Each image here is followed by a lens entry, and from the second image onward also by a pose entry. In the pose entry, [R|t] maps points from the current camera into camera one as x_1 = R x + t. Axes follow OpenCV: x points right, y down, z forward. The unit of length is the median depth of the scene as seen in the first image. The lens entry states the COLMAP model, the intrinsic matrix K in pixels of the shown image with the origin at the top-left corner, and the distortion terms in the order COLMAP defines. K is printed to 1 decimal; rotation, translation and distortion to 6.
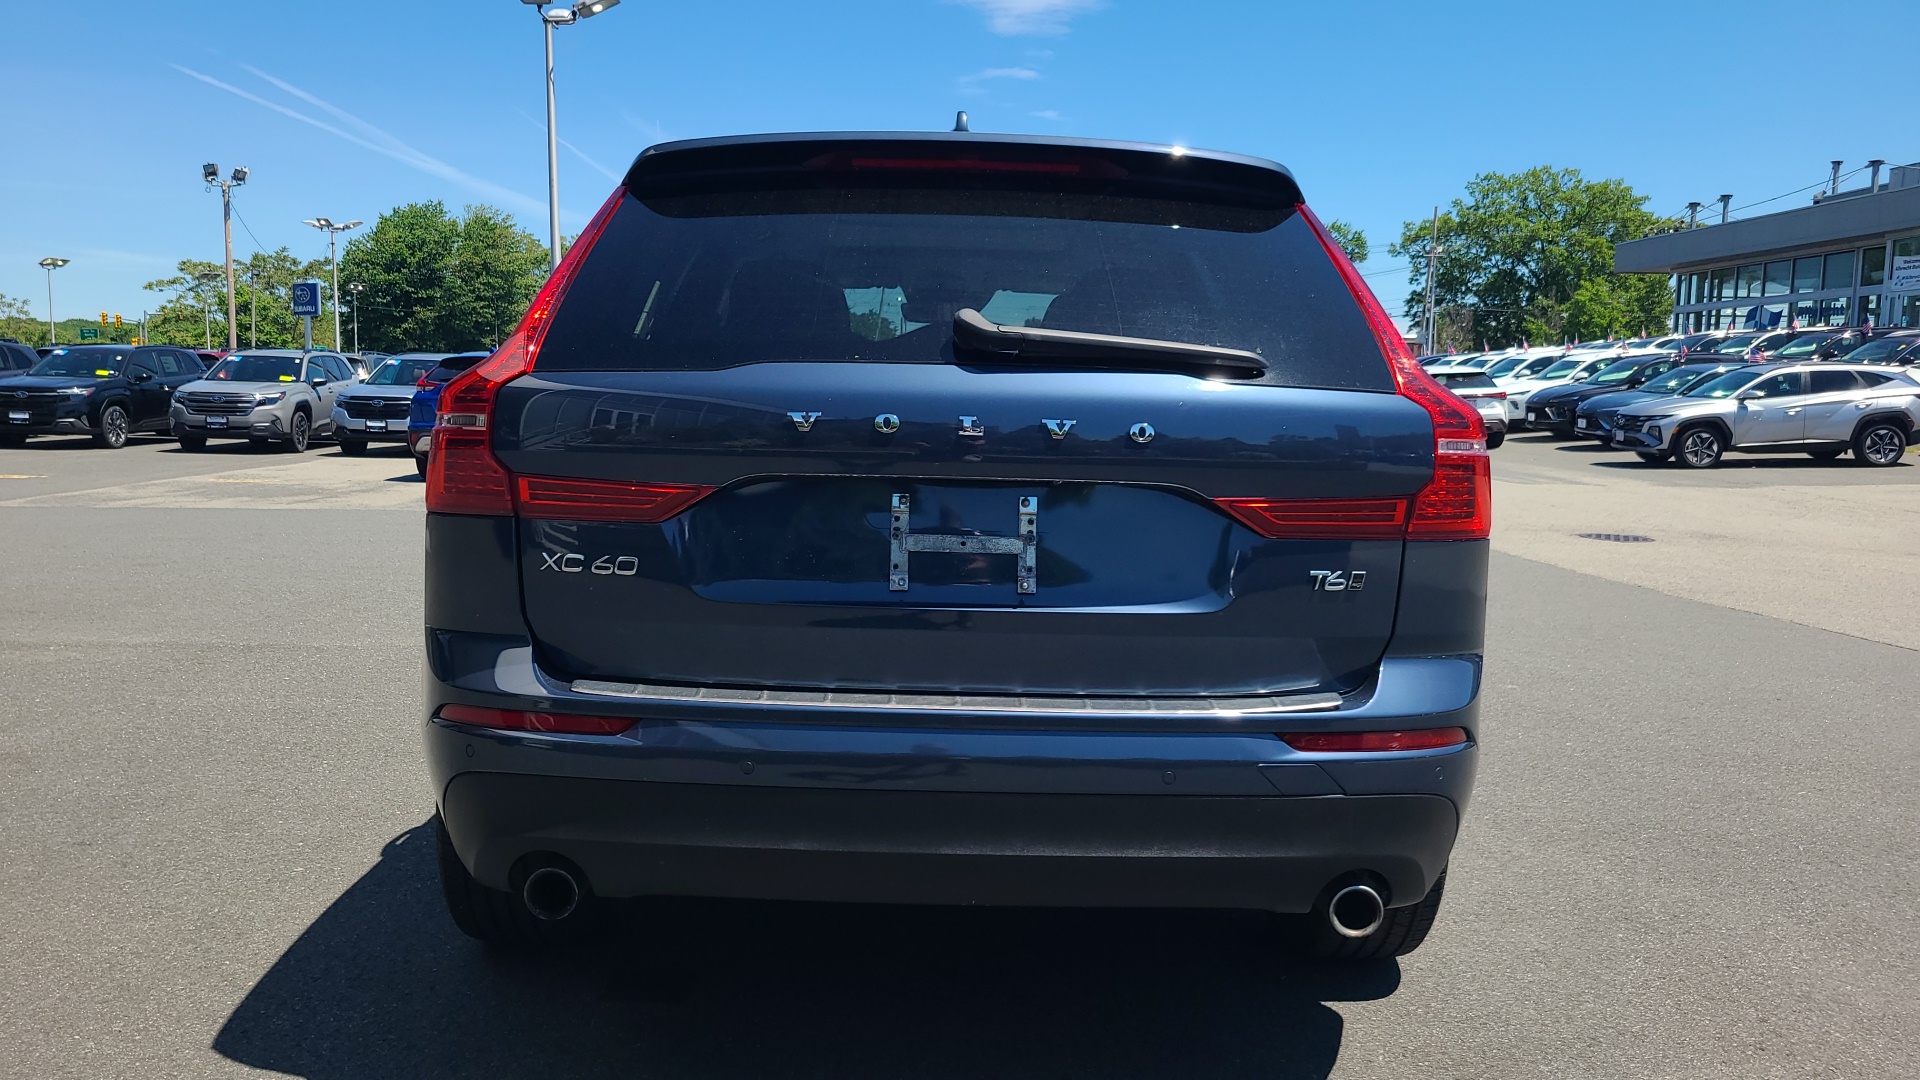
lens RADIAL K [[1463.2, 0, 937.0], [0, 1463.2, 518.6], [0, 0, 1]] dist [0.035497, -0.010656]
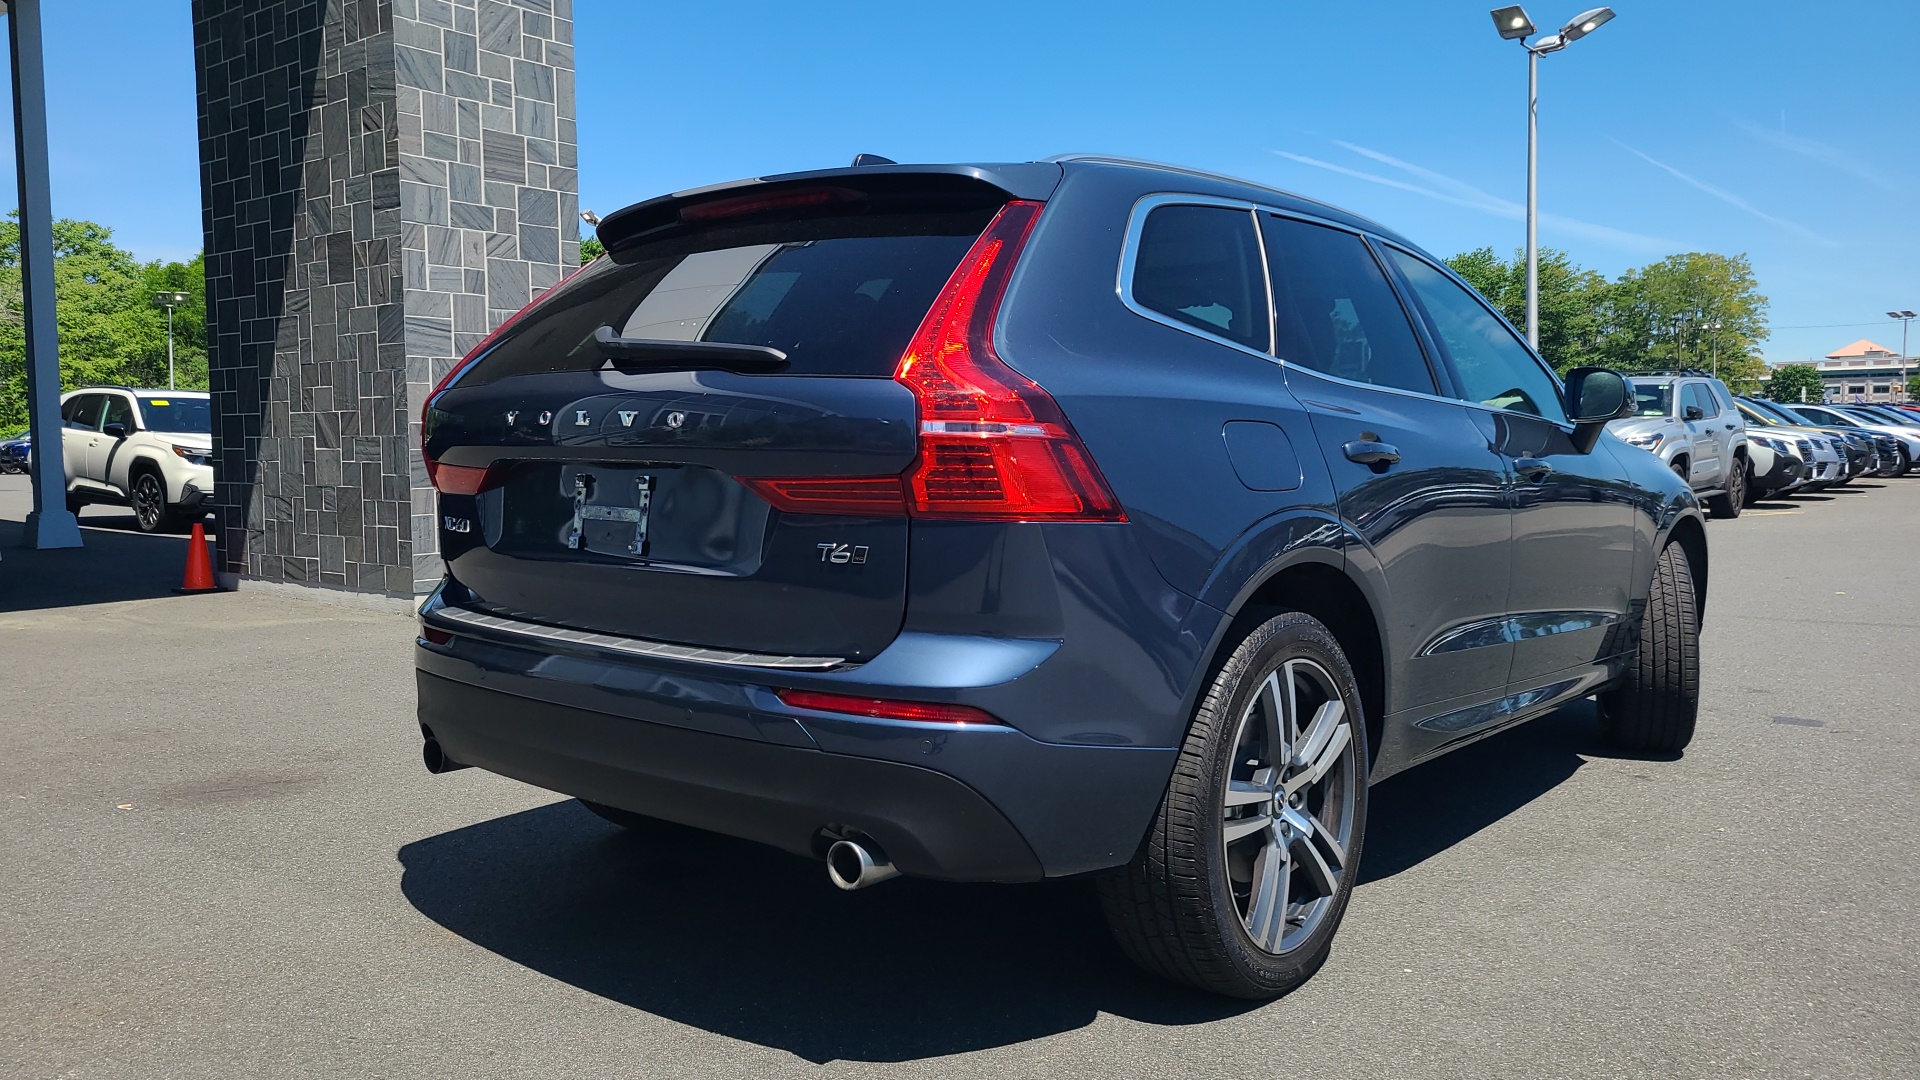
lens RADIAL K [[1463.2, 0, 929.8], [0, 1463.2, 531.6], [0, 0, 1]] dist [0.035497, -0.010656]
pose [[0.758919, 0.021542, -0.650829, 0.093858], [-0.037534, 0.999238, -0.010693, 0.003235], [0.650103, 0.032543, 0.759149, 0.020773]]
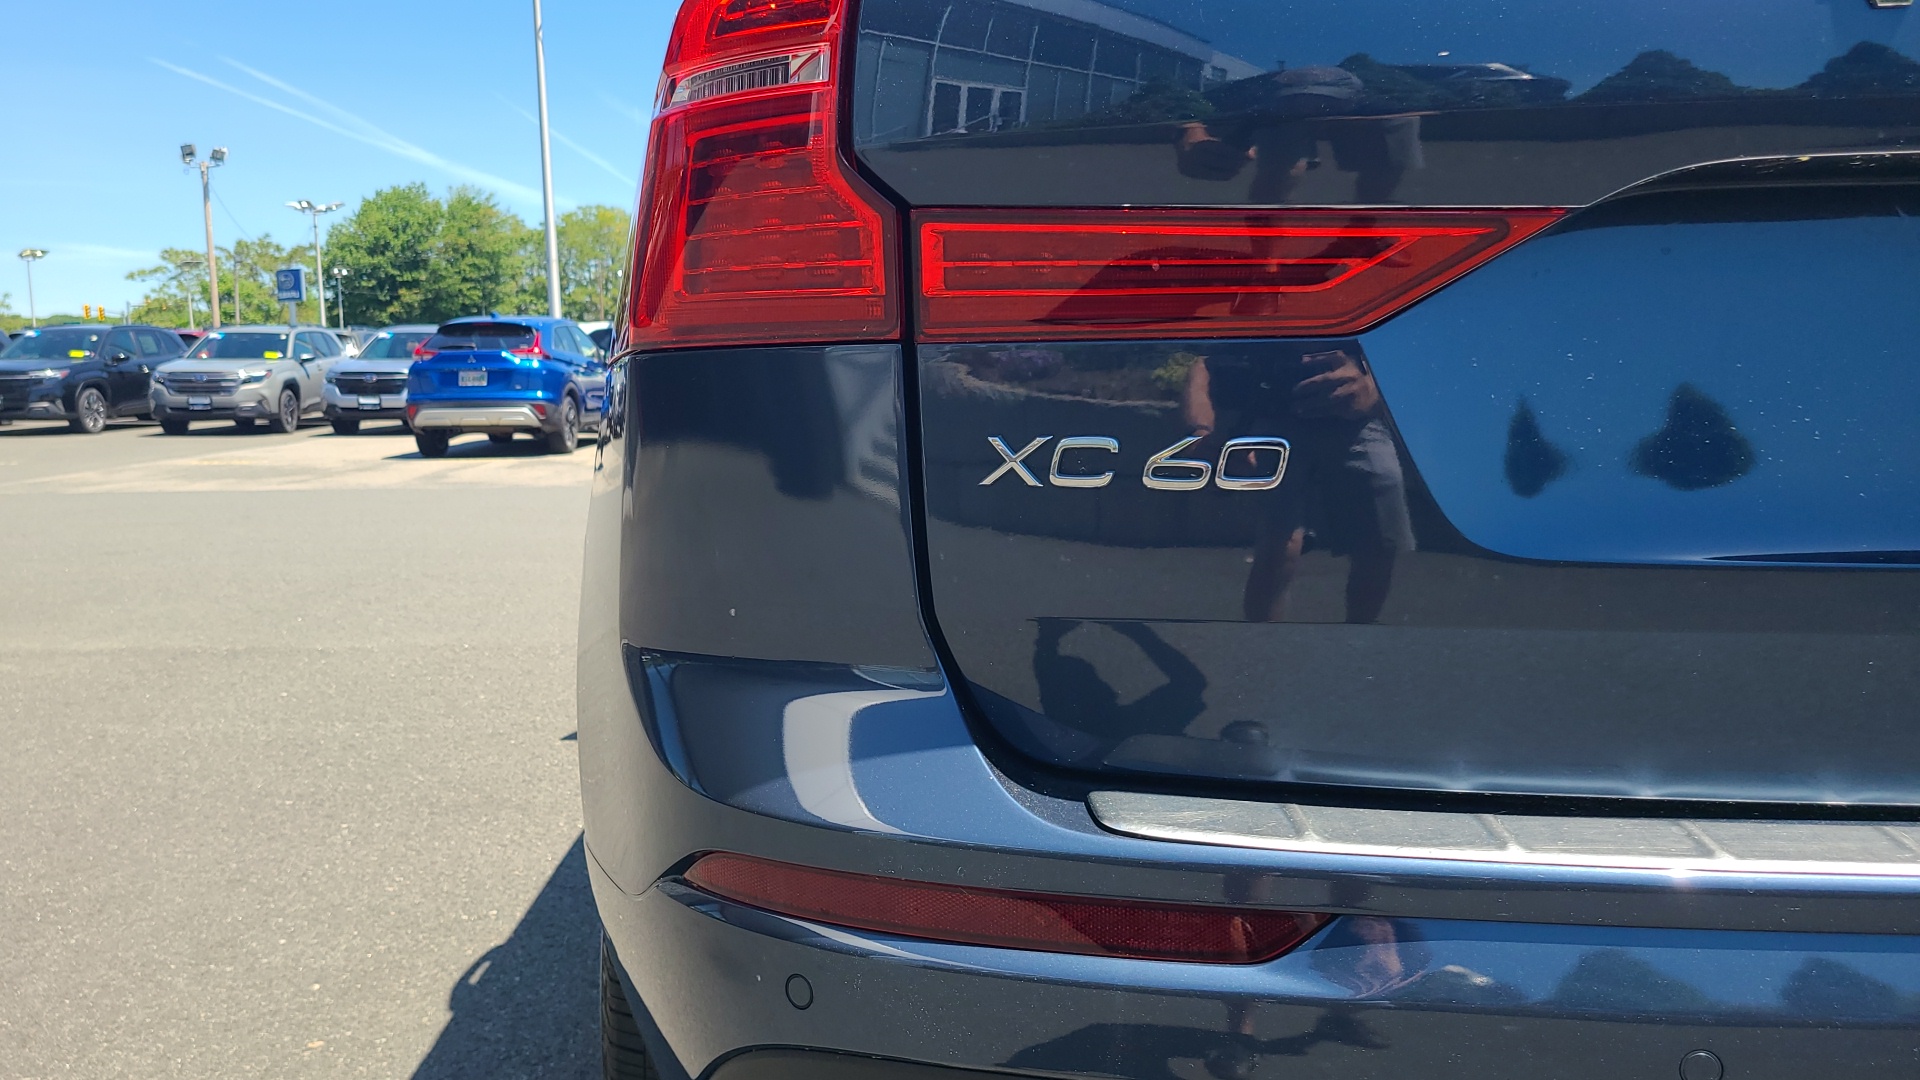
lens RADIAL K [[1463.2, 0, 911.2], [0, 1463.2, 518.7], [0, 0, 1]] dist [0.035497, -0.010656]
pose [[0.999654, -0.024469, -0.009698, -0.026299], [0.024625, 0.999564, 0.016287, 0.003396], [0.009296, -0.016520, 0.999820, 0.059465]]
